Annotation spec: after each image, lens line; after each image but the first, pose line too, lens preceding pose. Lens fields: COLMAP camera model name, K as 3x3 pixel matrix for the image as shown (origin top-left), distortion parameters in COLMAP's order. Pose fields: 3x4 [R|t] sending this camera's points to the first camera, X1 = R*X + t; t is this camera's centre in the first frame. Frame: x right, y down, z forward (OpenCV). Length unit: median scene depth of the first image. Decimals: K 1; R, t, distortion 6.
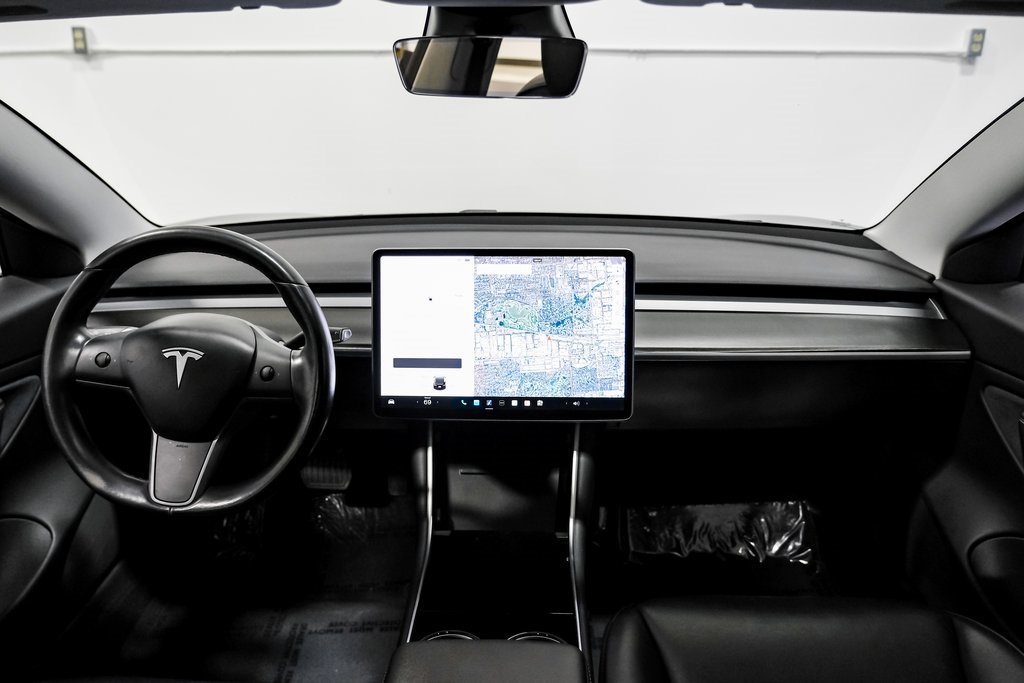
lens RADIAL K [[751.3, 0, 489.7], [0, 751.3, 334.4], [0, 0, 1]] dist [-0.023707, 0.000600]
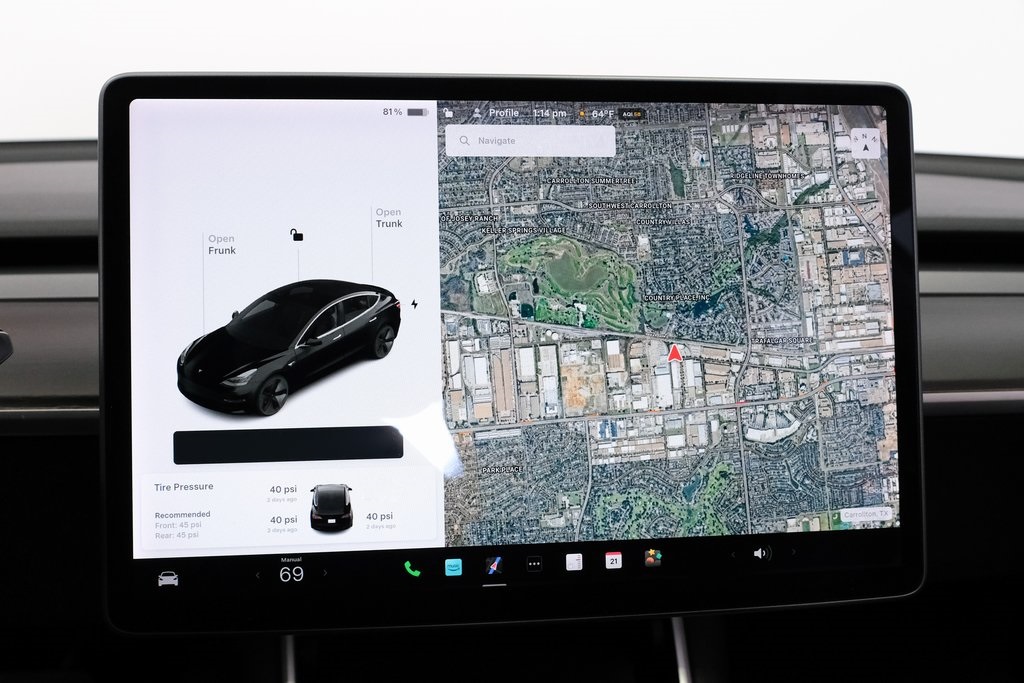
lens RADIAL K [[691.6, 0, 469.6], [0, 691.6, 308.9], [0, 0, 1]] dist [-0.017297, 0.000960]
pose [[0.992530, -0.016483, 0.120881, -0.043732], [0.026232, 0.996489, -0.079504, 0.007436], [-0.119146, 0.082081, 0.989478, 0.714309]]
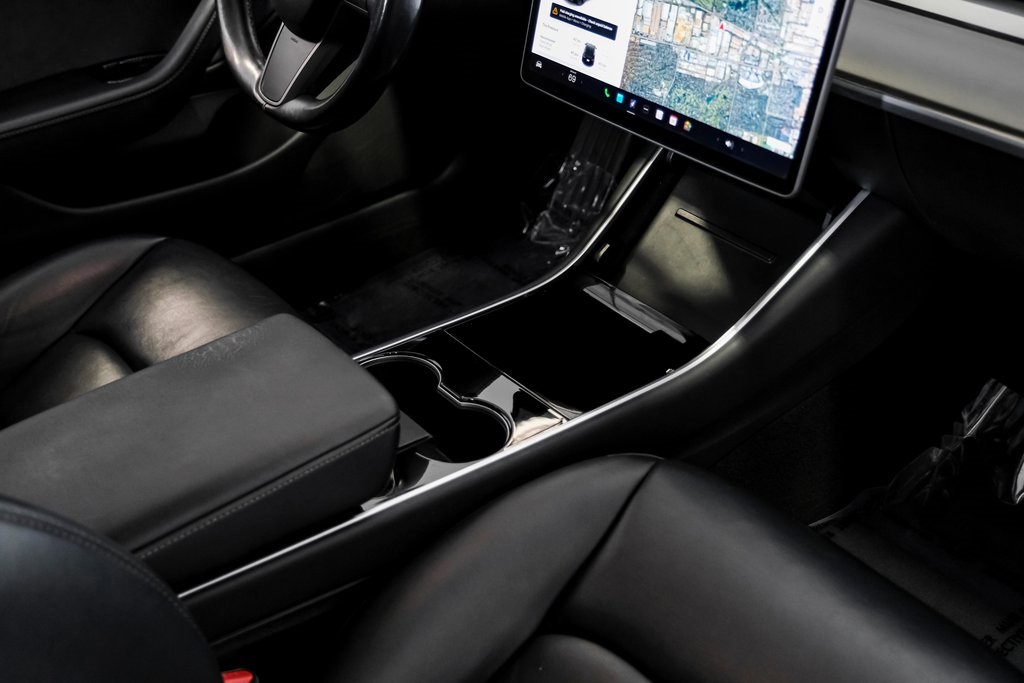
lens RADIAL K [[1192.4, 0, 498.4], [0, 1192.4, 334.9], [0, 0, 1]] dist [-0.004448, 0.000000]
pose [[0.636241, 0.407912, -0.654832, 0.695416], [-0.207032, 0.907930, 0.364419, -0.081880], [0.743192, -0.096287, 0.662113, 0.203161]]
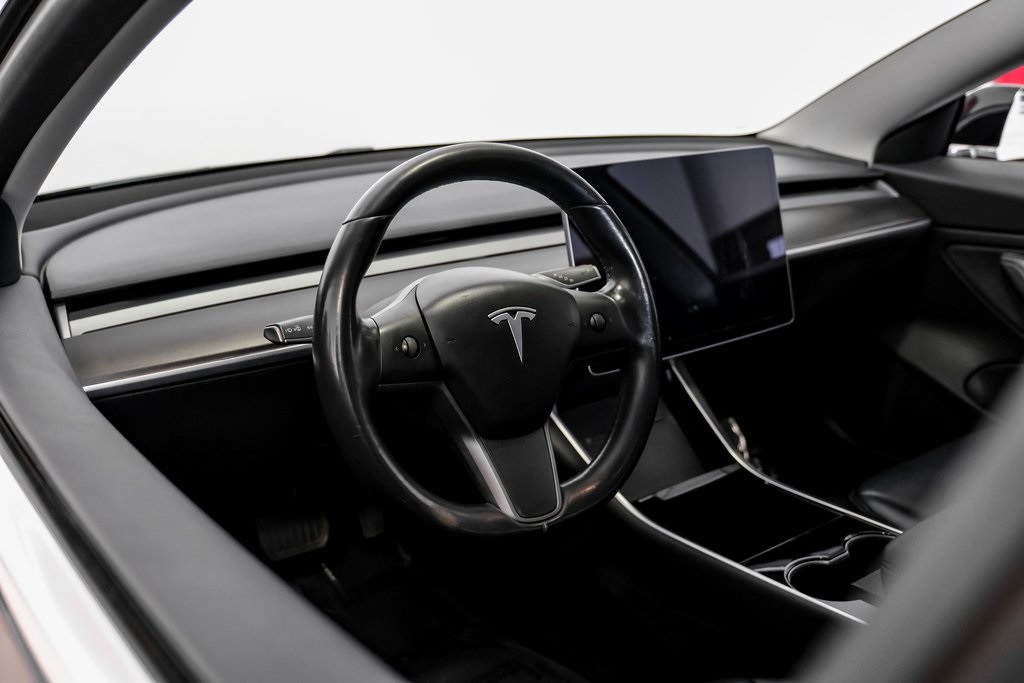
lens RADIAL K [[1007.8, 0, 516.5], [0, 1007.8, 340.8], [0, 0, 1]] dist [-0.009188, 0.000000]
pose [[0.772581, -0.184730, 0.607448, -0.882839], [0.187643, 0.980433, 0.059505, -0.006539], [-0.606554, 0.068010, 0.792128, 0.187612]]
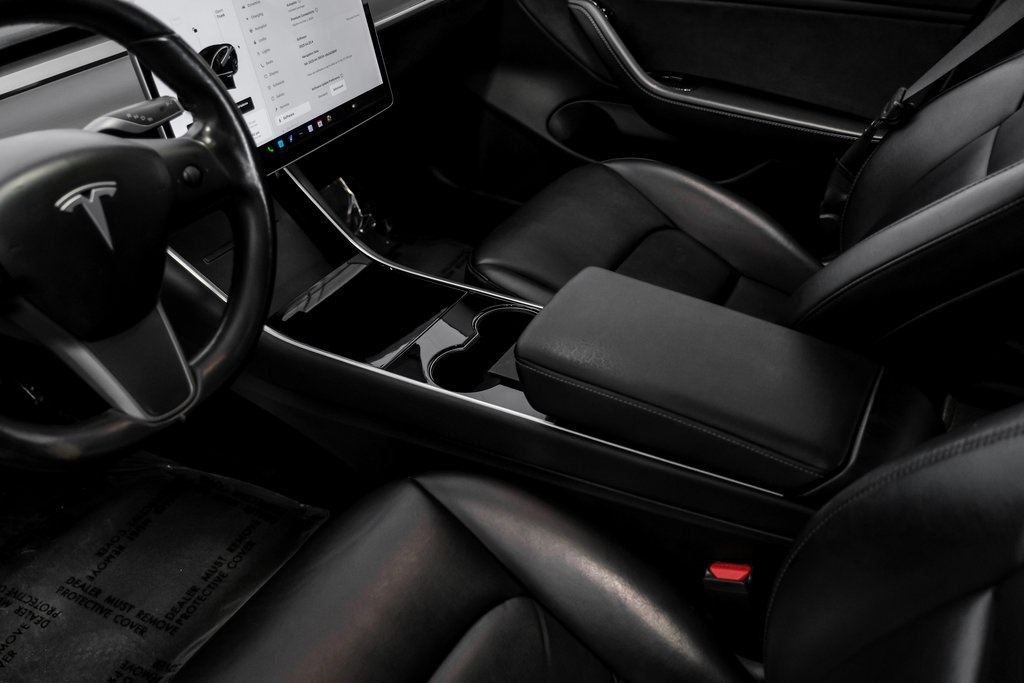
lens RADIAL K [[905.9, 0, 497.4], [0, 905.9, 345.2], [0, 0, 1]] dist [-0.032034, 0.008467]
pose [[0.452757, -0.506839, 0.733570, -0.749412], [0.254516, 0.861960, 0.438460, -0.092225], [-0.854537, -0.011810, 0.519257, 0.286543]]
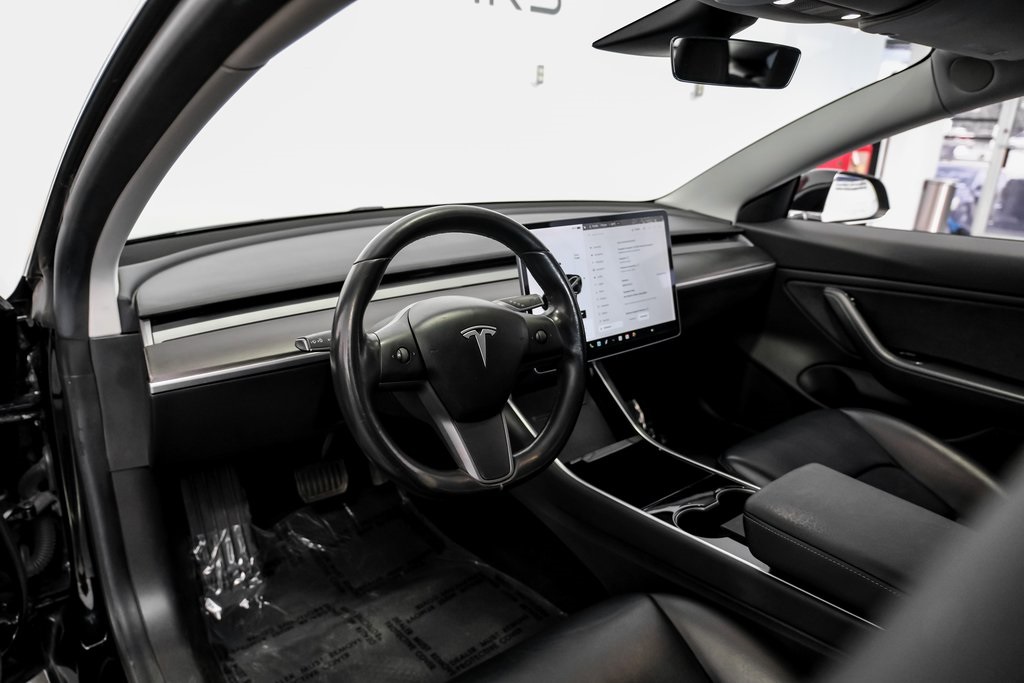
lens RADIAL K [[691.6, 0, 502.4], [0, 691.6, 350.7], [0, 0, 1]] dist [-0.017297, 0.000960]
pose [[0.759726, -0.186897, 0.622805, -0.843719], [0.176977, 0.981077, 0.078526, -0.014195], [-0.625696, 0.050563, 0.778426, 0.226597]]
